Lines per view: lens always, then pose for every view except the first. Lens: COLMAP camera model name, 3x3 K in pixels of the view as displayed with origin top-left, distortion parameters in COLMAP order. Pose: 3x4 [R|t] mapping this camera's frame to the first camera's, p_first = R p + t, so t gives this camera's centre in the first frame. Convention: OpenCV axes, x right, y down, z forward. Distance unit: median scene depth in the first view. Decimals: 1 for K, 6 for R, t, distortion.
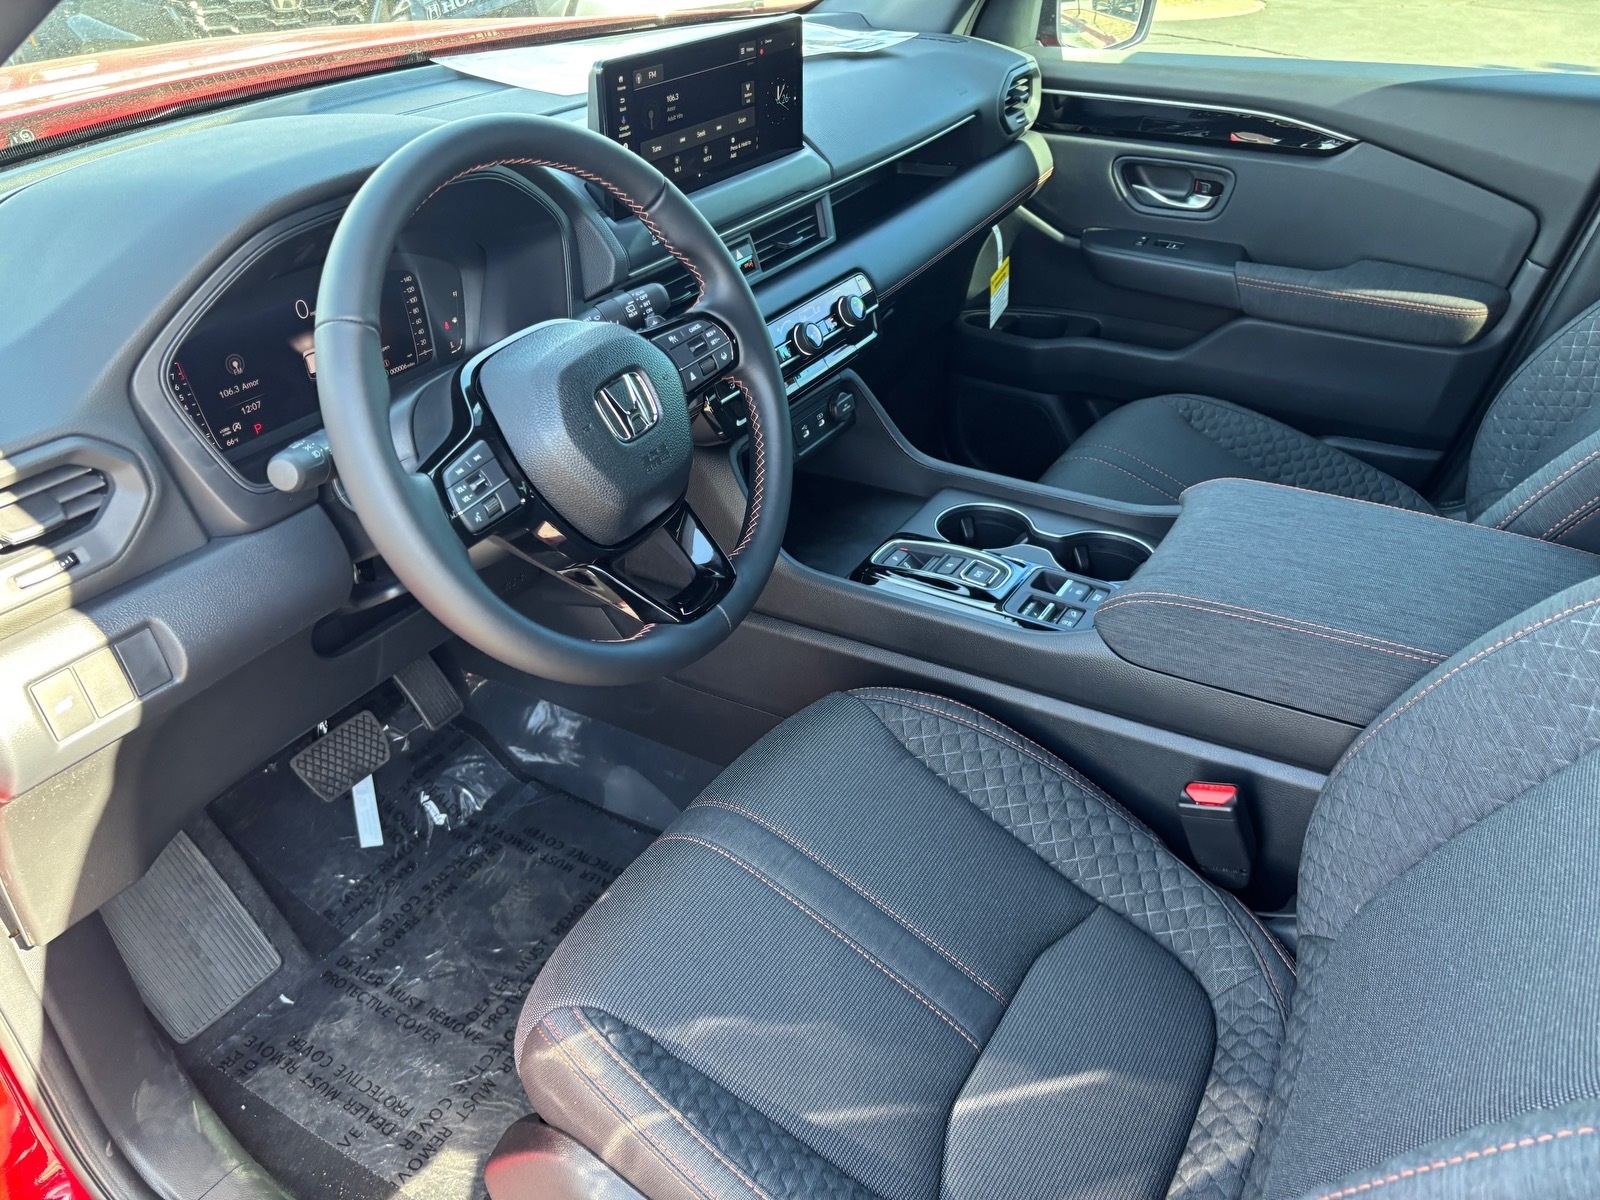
lens RADIAL K [[1228.3, 0, 850.5], [0, 1228.3, 595.8], [0, 0, 1]] dist [0.000512, 0.011611]
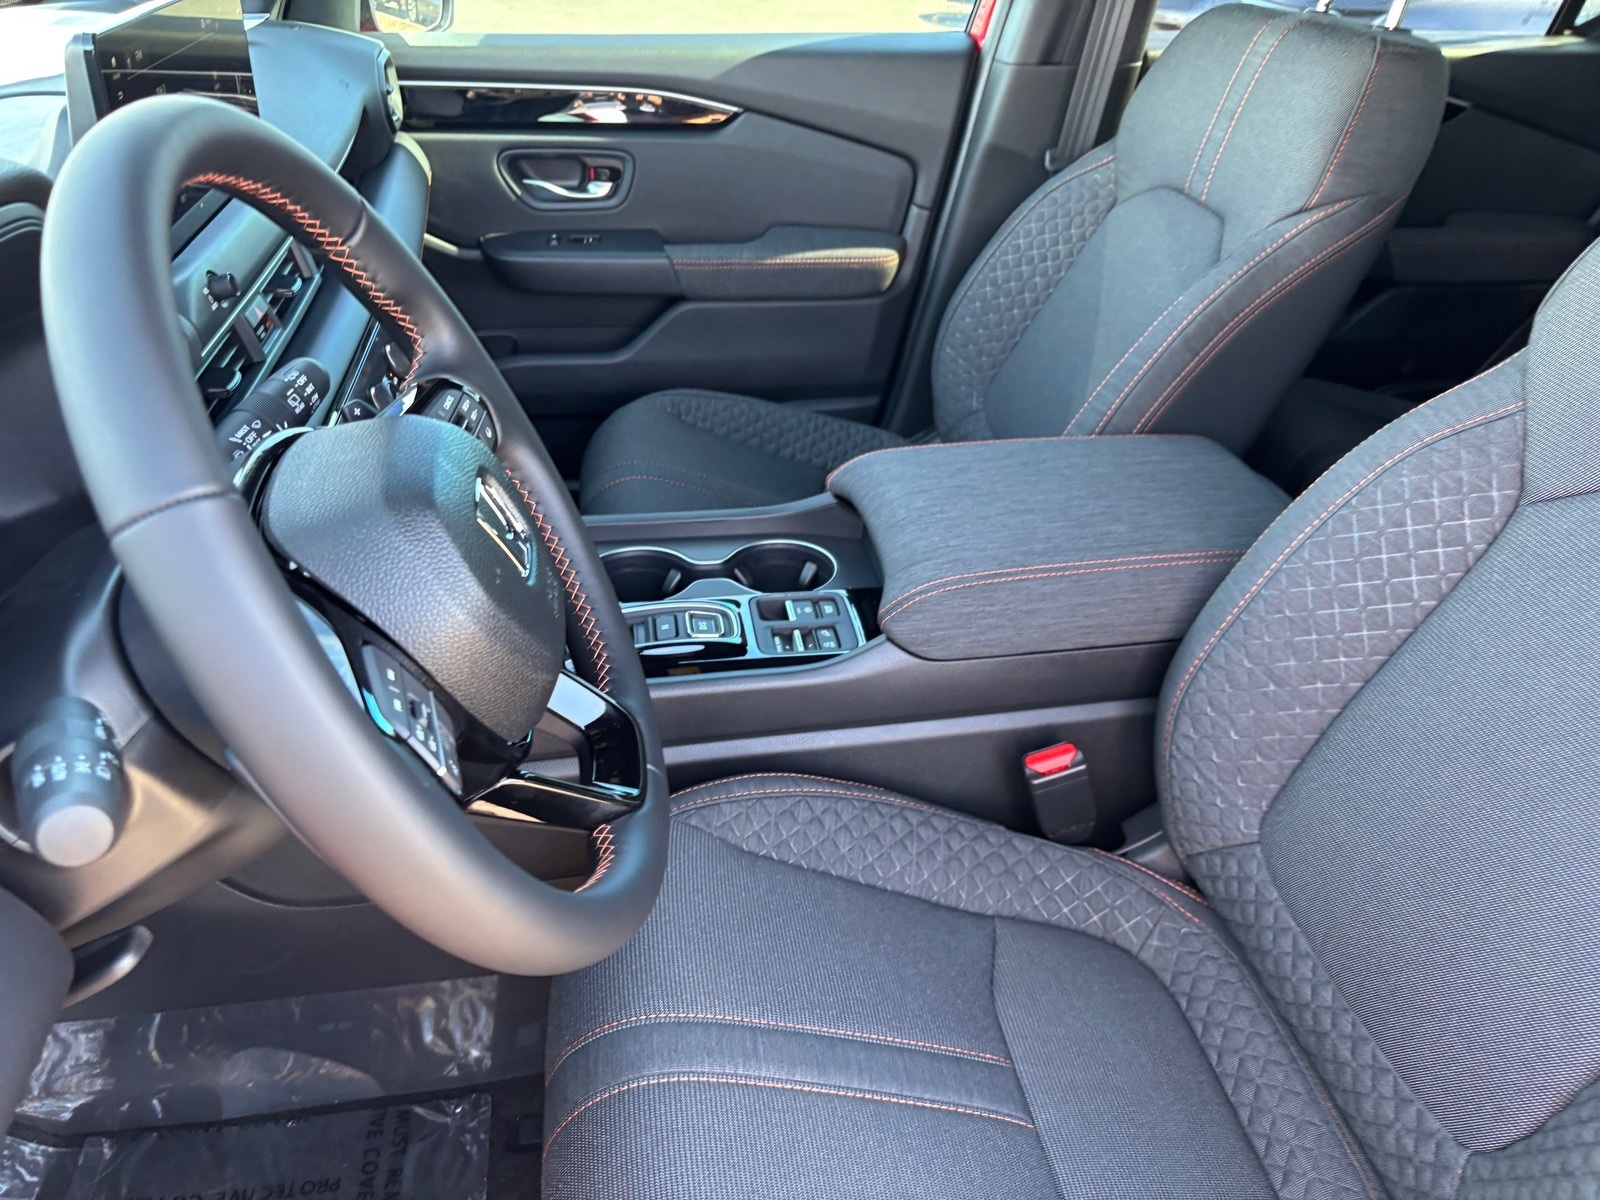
lens RADIAL K [[1207.4, 0, 831.9], [0, 1207.4, 598.5], [0, 0, 1]] dist [0.005539, 0.008712]
pose [[0.771679, -0.301744, 0.559877, -0.291056], [0.303161, 0.948364, 0.093270, -0.087525], [-0.559110, 0.097758, 0.823310, 0.260631]]
